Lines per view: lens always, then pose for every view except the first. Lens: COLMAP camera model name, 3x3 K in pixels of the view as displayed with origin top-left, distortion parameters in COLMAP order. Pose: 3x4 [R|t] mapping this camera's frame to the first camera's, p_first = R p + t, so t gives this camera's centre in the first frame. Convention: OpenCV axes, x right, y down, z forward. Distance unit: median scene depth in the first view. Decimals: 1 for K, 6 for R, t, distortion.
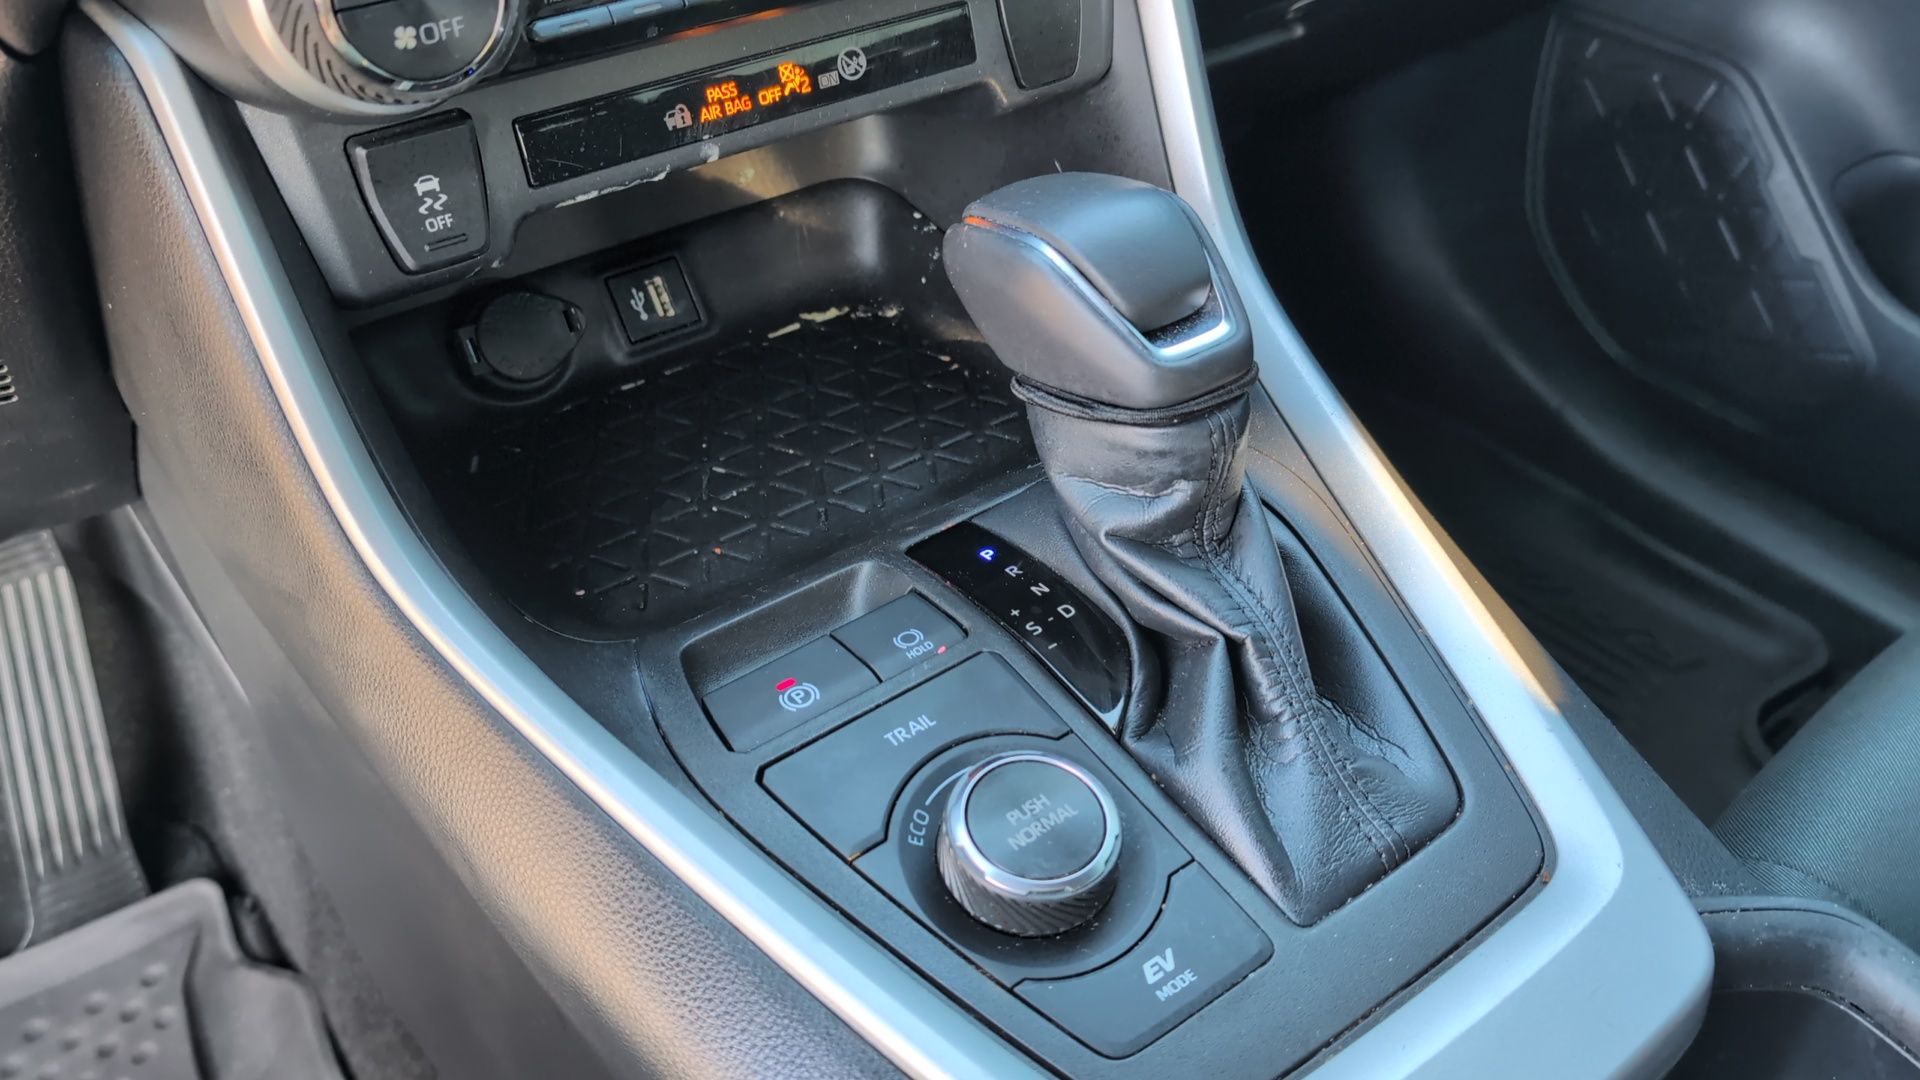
lens RADIAL K [[1645.1, 0, 976.9], [0, 1645.1, 547.2], [0, 0, 1]] dist [0.027628, -0.031761]
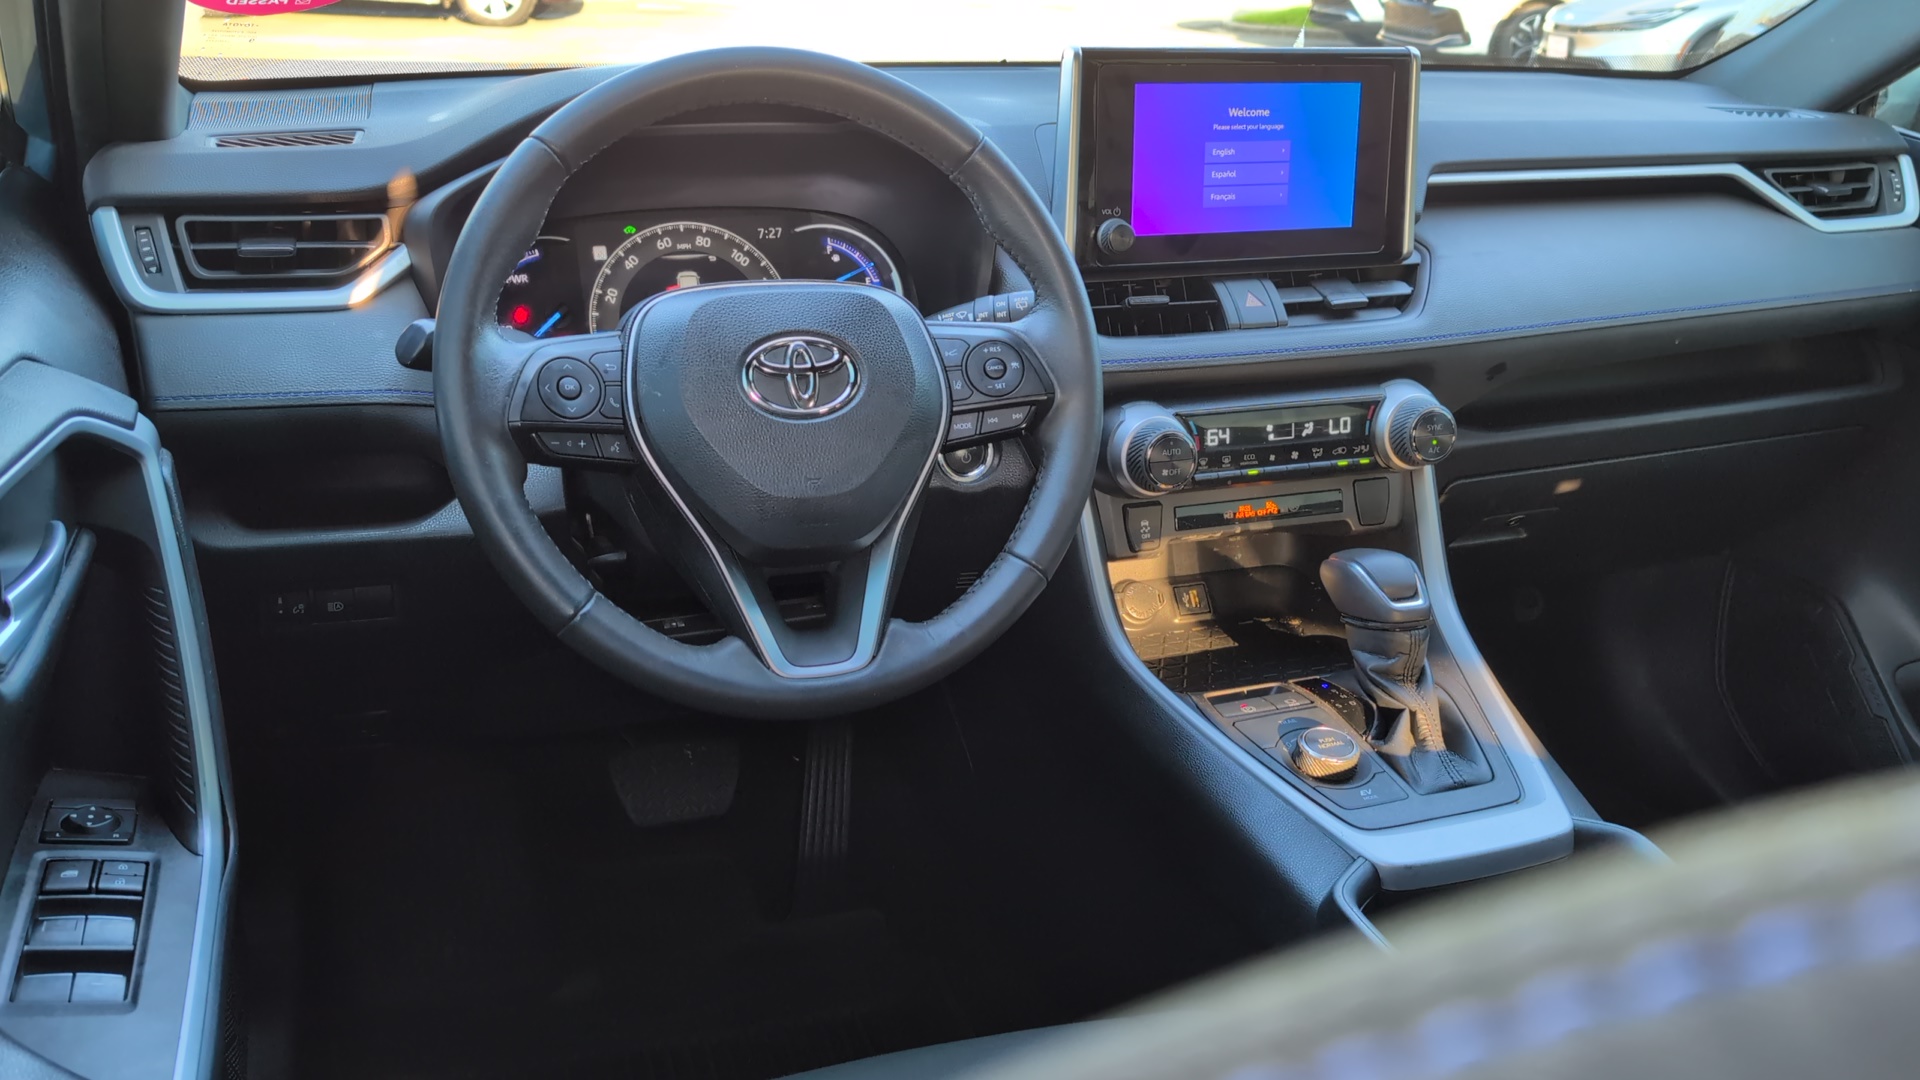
lens RADIAL K [[1645.1, 0, 961.6], [0, 1645.1, 534.4], [0, 0, 1]] dist [0.027628, -0.031761]
pose [[0.960092, 0.101356, -0.260673, 0.116566], [-0.180075, 0.937156, -0.298851, 0.701851], [0.214001, 0.333865, 0.918008, -1.679506]]
